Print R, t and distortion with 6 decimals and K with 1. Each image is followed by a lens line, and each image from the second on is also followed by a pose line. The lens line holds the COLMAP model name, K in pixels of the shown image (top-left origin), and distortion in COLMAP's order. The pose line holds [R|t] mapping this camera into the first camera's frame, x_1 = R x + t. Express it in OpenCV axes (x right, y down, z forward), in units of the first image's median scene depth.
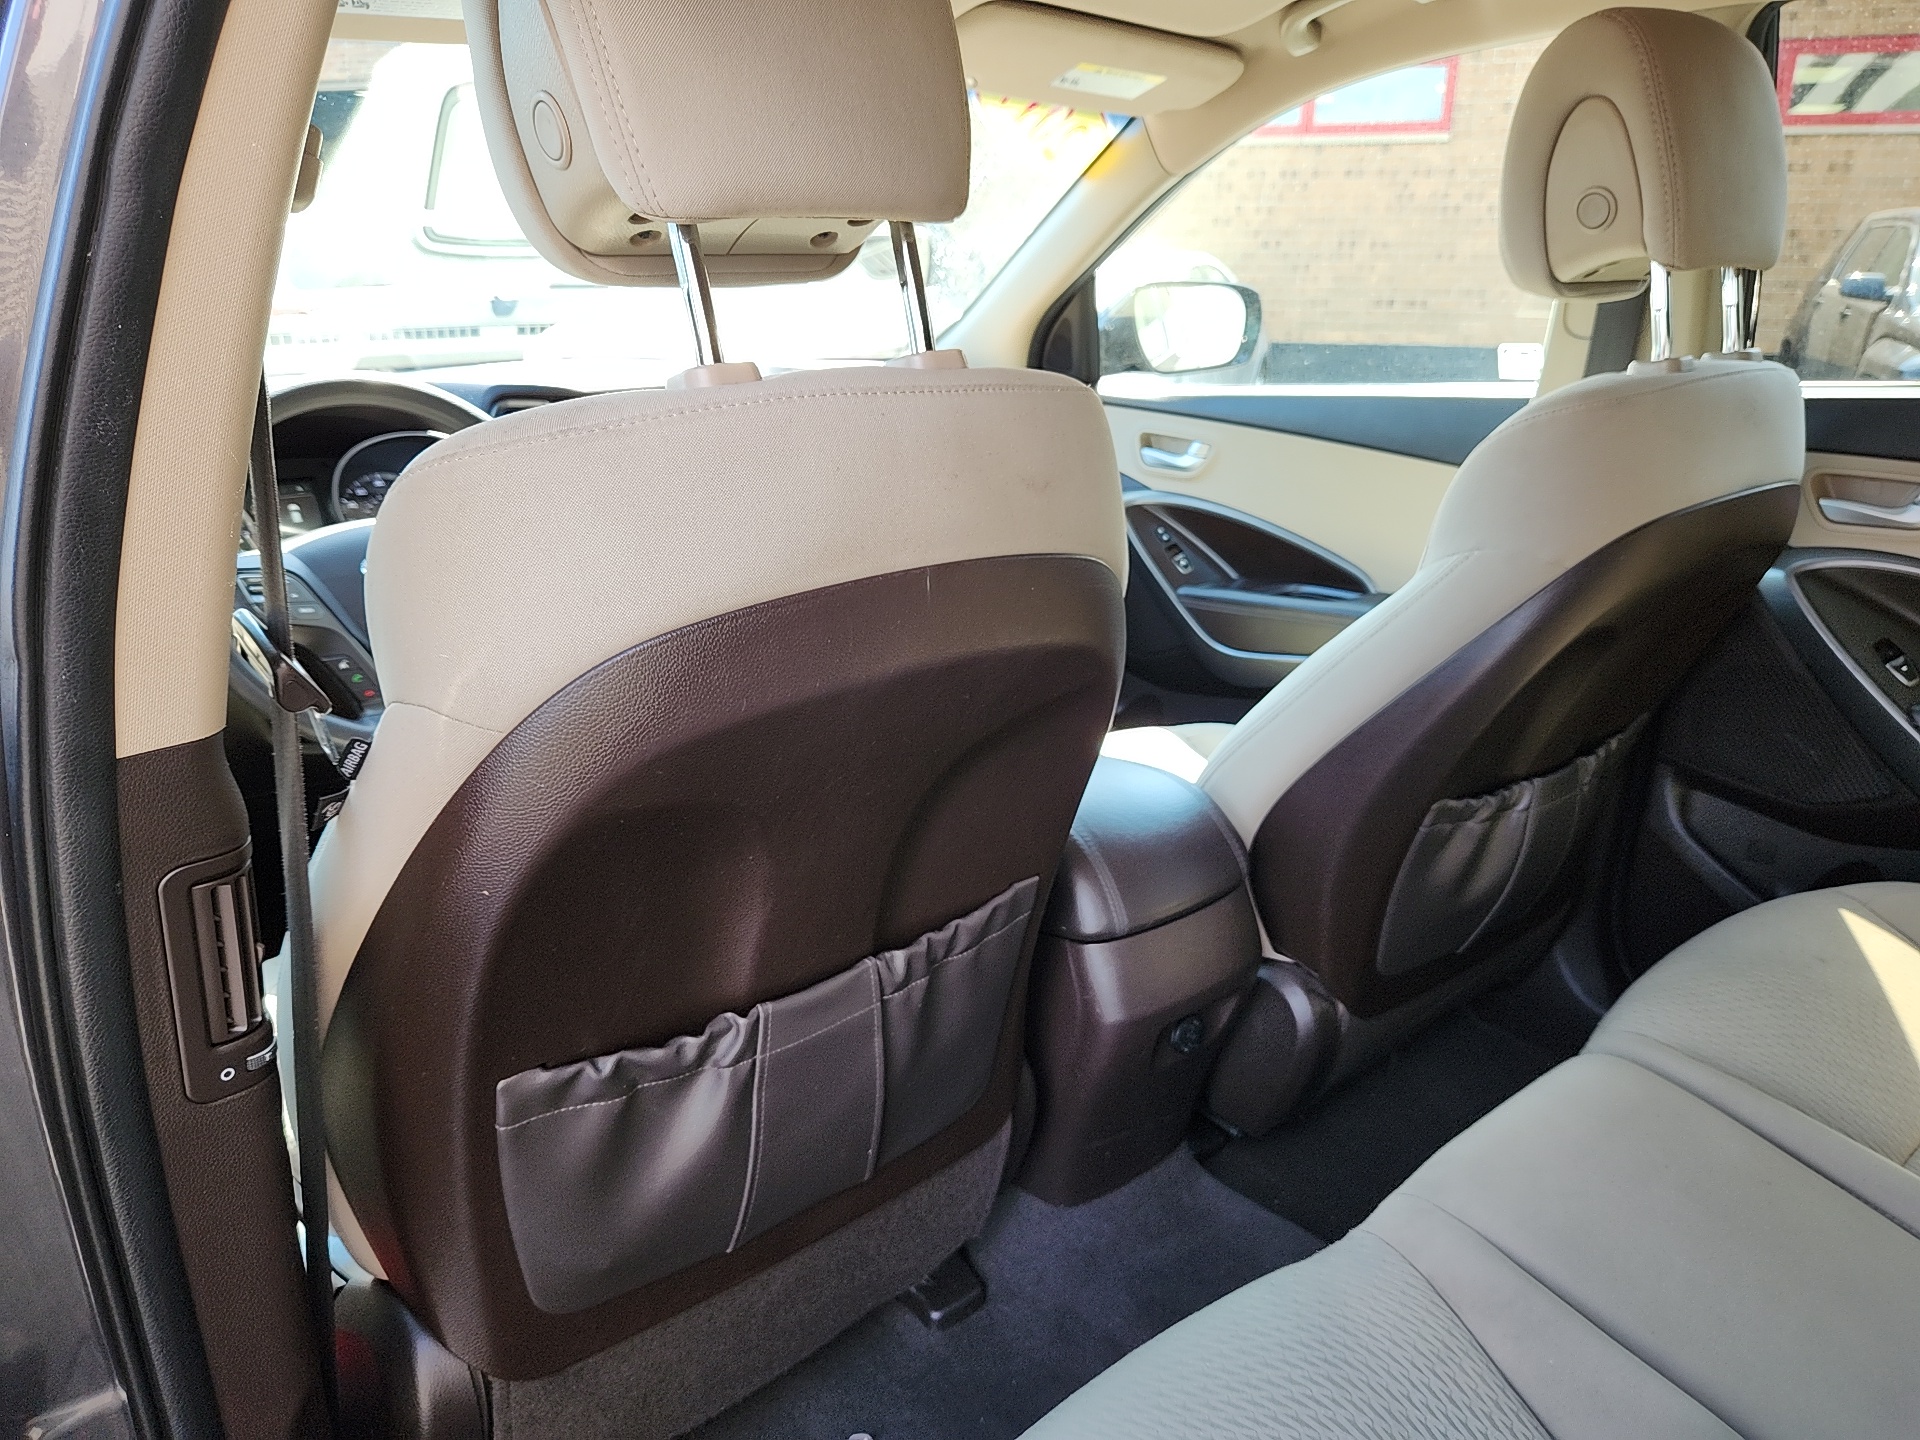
lens RADIAL K [[1313.7, 0, 960.0], [0, 1313.7, 720.0], [0, 0, 1]] dist [0.062497, -0.054271]
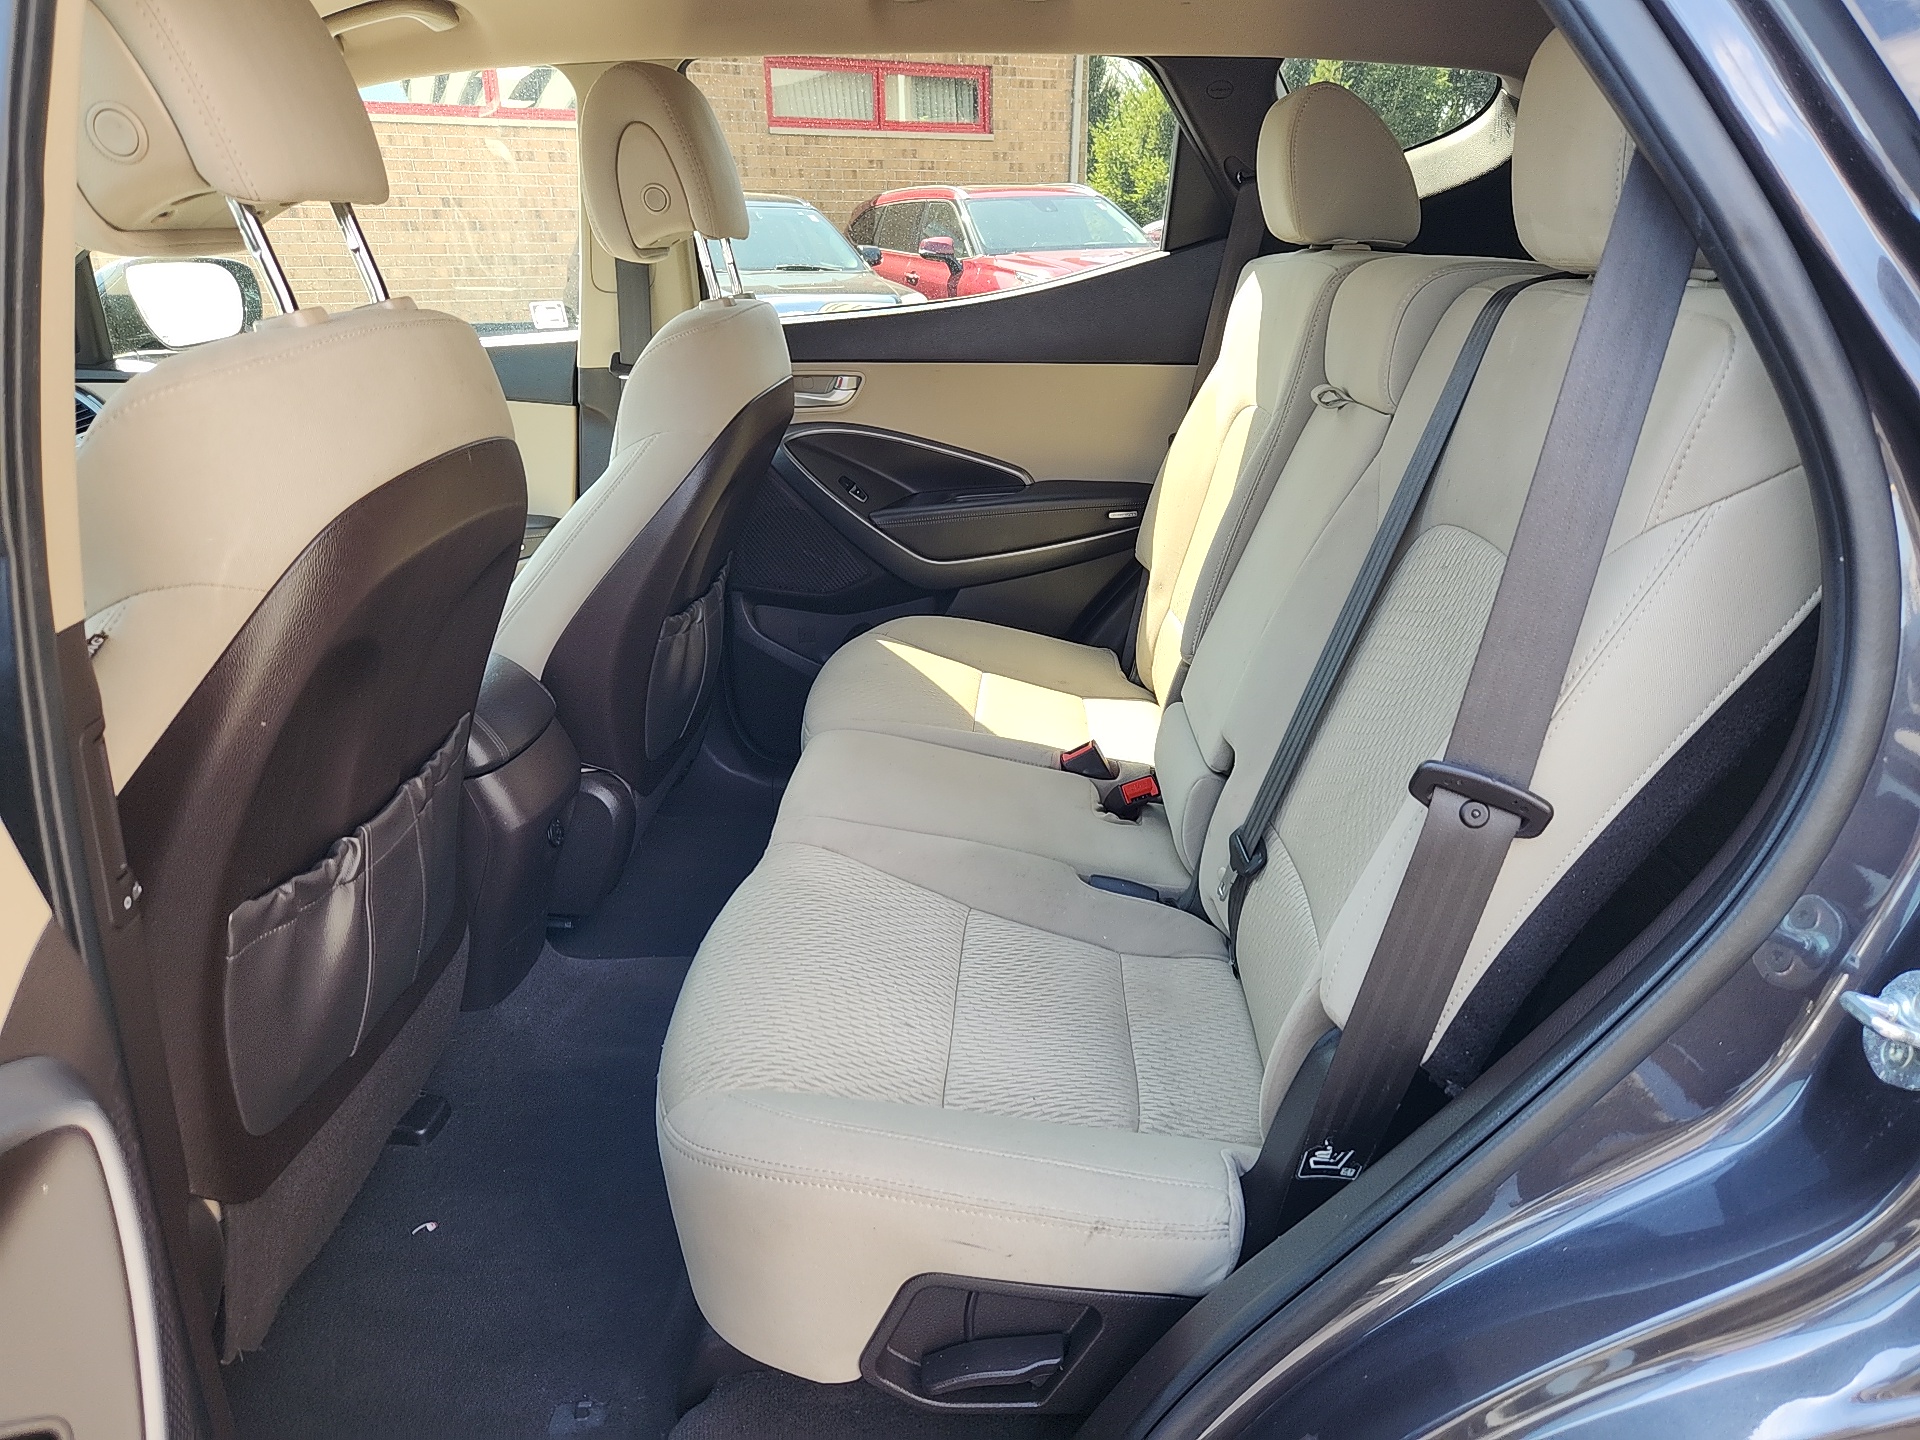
lens RADIAL K [[1248.7, 0, 960.0], [0, 1248.7, 720.0], [0, 0, 1]] dist [0.009643, -0.000098]
pose [[0.685286, -0.271384, 0.675821, -0.385164], [0.248564, 0.959411, 0.133217, 0.070928], [-0.684543, 0.076693, 0.724927, -0.194177]]
